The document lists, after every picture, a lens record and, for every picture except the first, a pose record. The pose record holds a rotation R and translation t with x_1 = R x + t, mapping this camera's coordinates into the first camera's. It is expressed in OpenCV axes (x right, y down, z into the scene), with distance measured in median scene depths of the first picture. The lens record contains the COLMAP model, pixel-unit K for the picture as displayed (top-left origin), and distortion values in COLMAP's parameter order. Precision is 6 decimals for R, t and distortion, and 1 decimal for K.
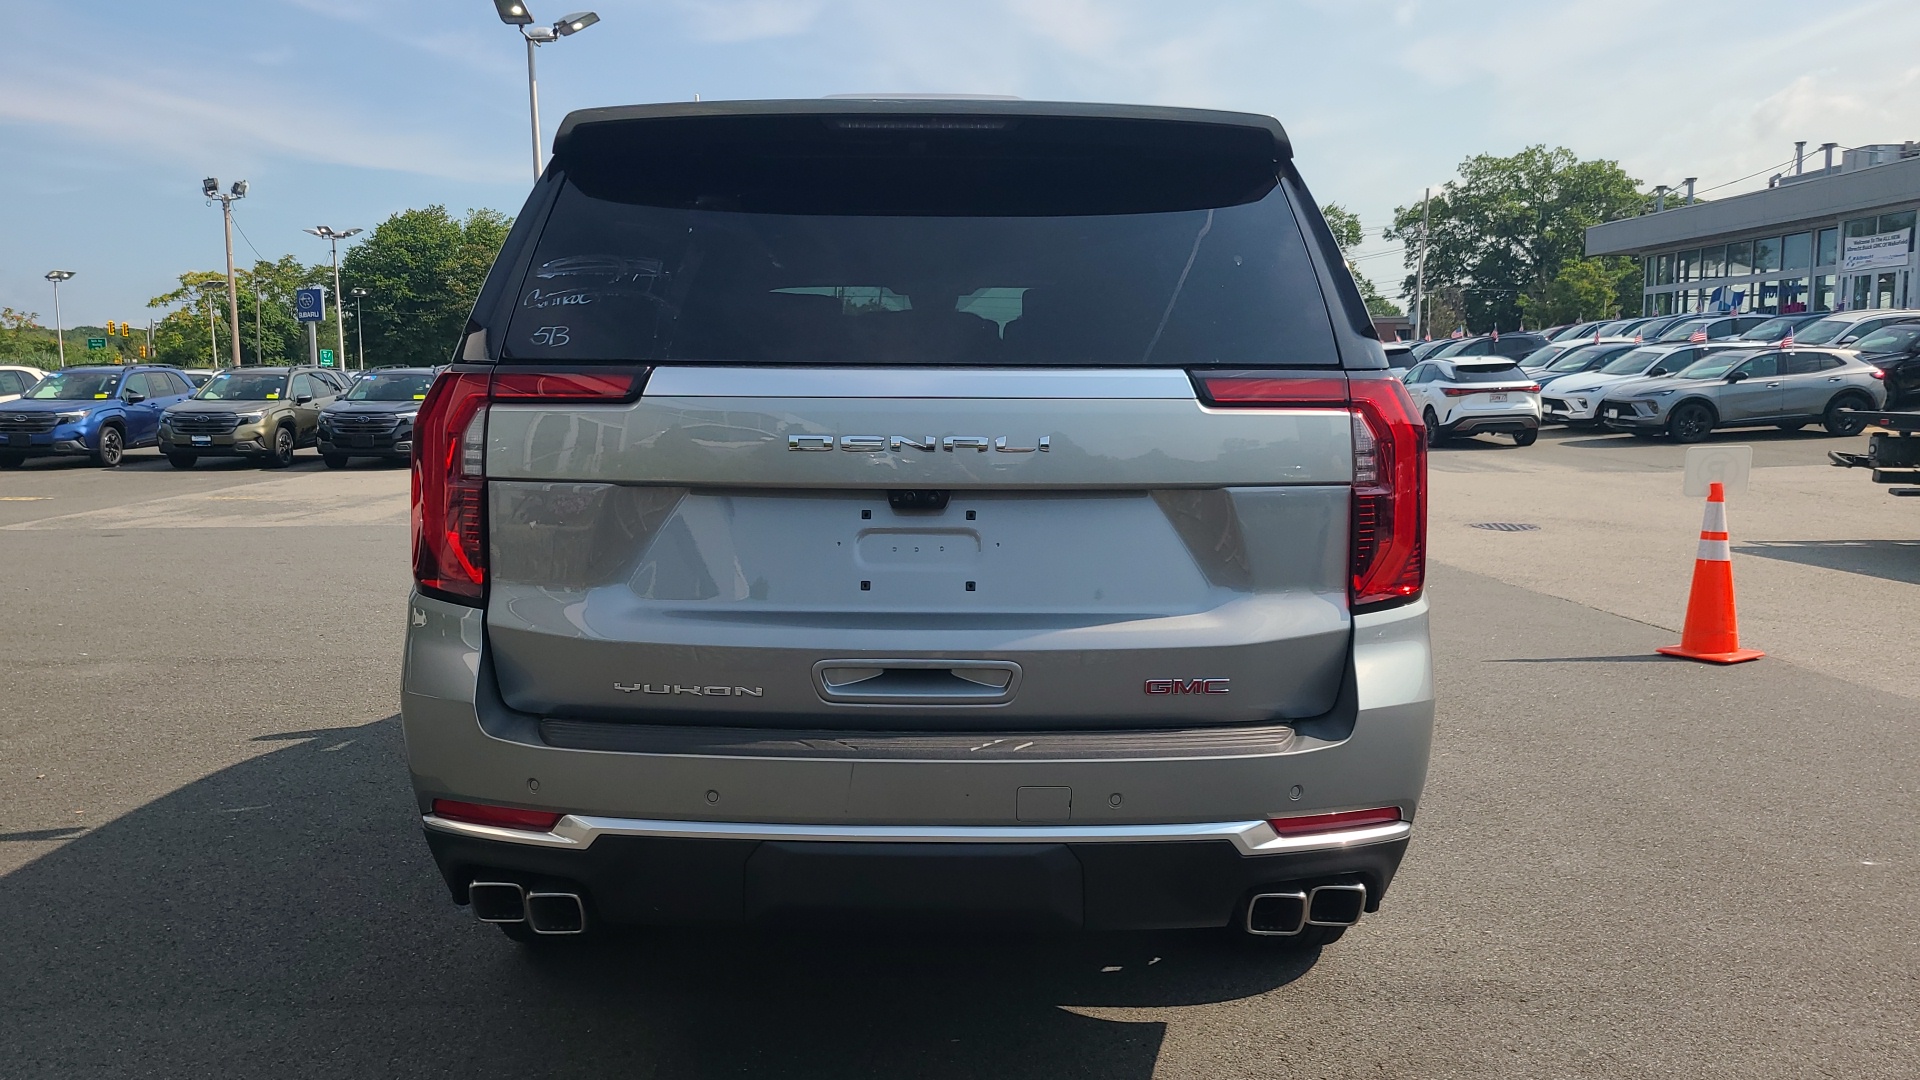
lens RADIAL K [[1455.4, 0, 985.7], [0, 1455.4, 540.0], [0, 0, 1]] dist [0.019745, -0.004952]
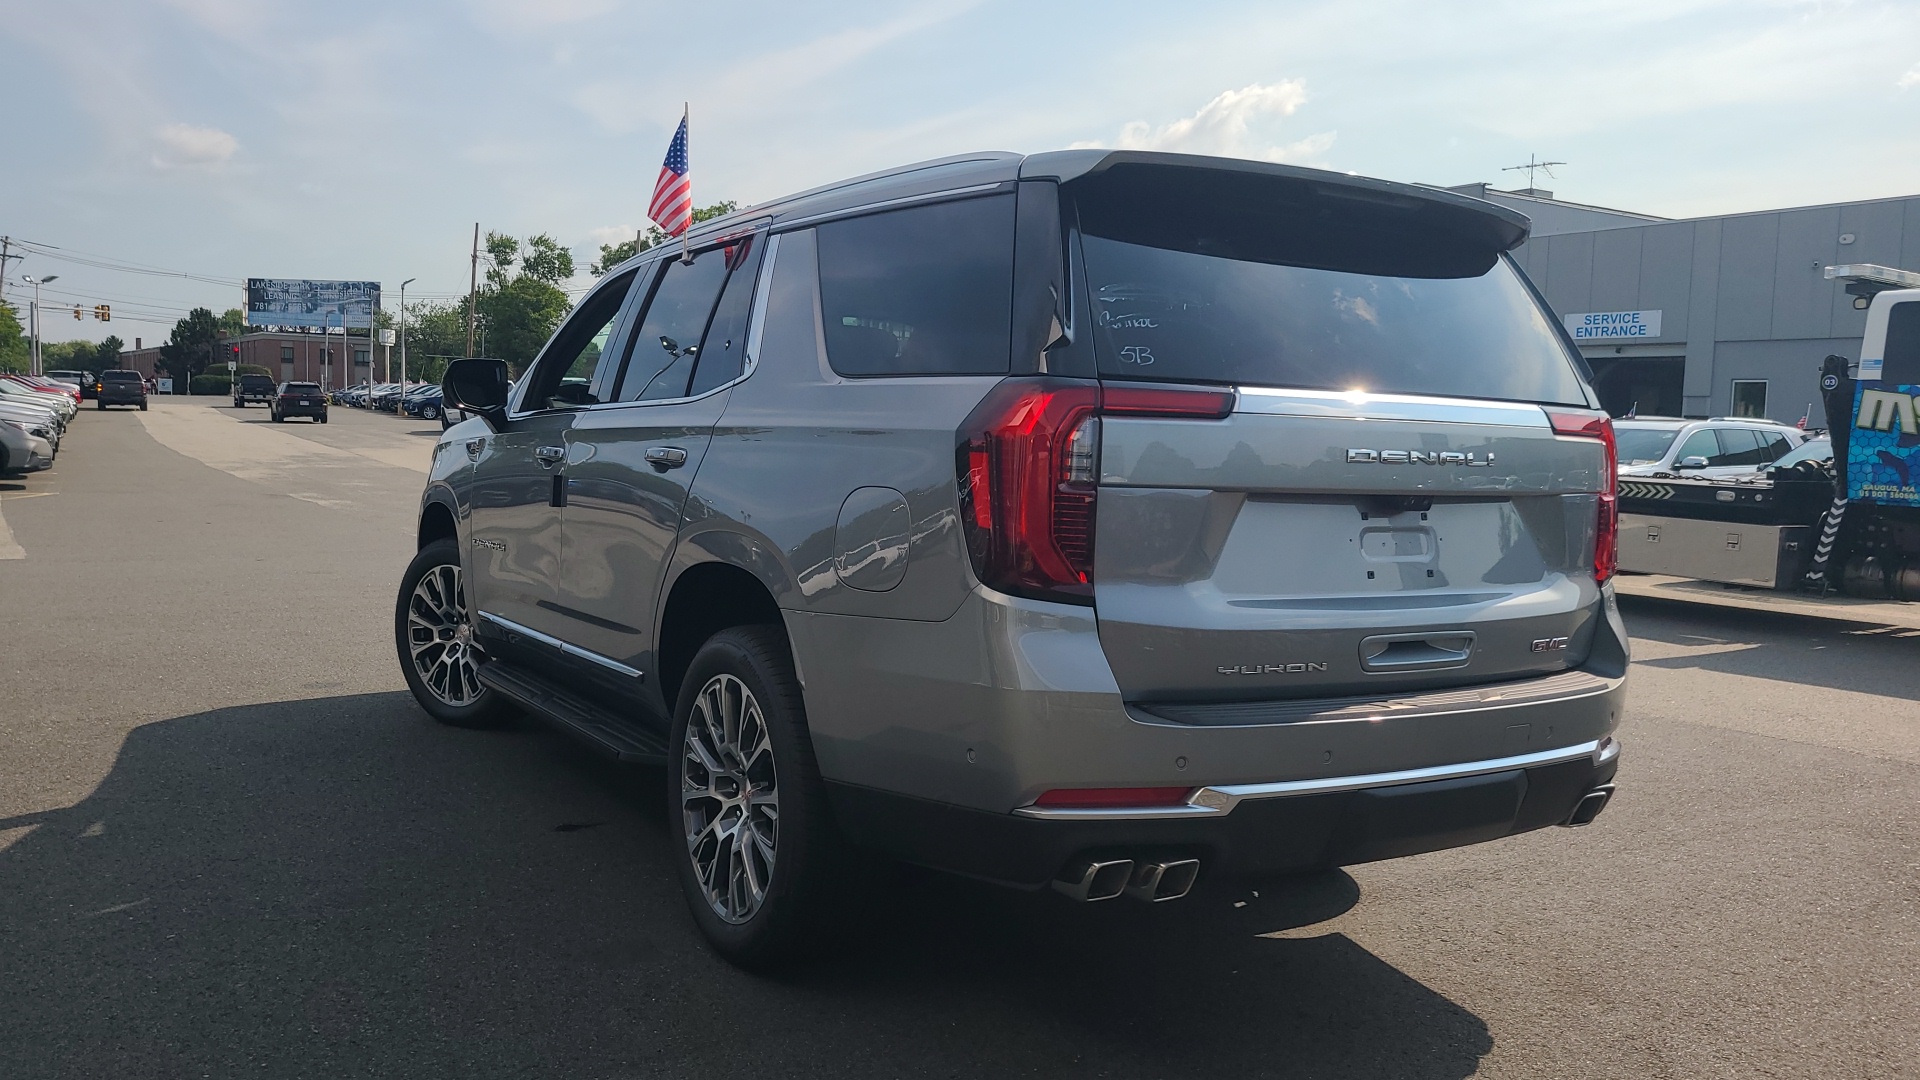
lens RADIAL K [[1430.6, 0, 960.0], [0, 1430.6, 540.0], [0, 0, 1]] dist [0.022746, -0.007234]
pose [[0.852806, -0.014062, 0.522039, -0.980299], [0.024476, 0.999615, -0.013058, 0.009602], [-0.521654, 0.023914, 0.852822, 0.157761]]
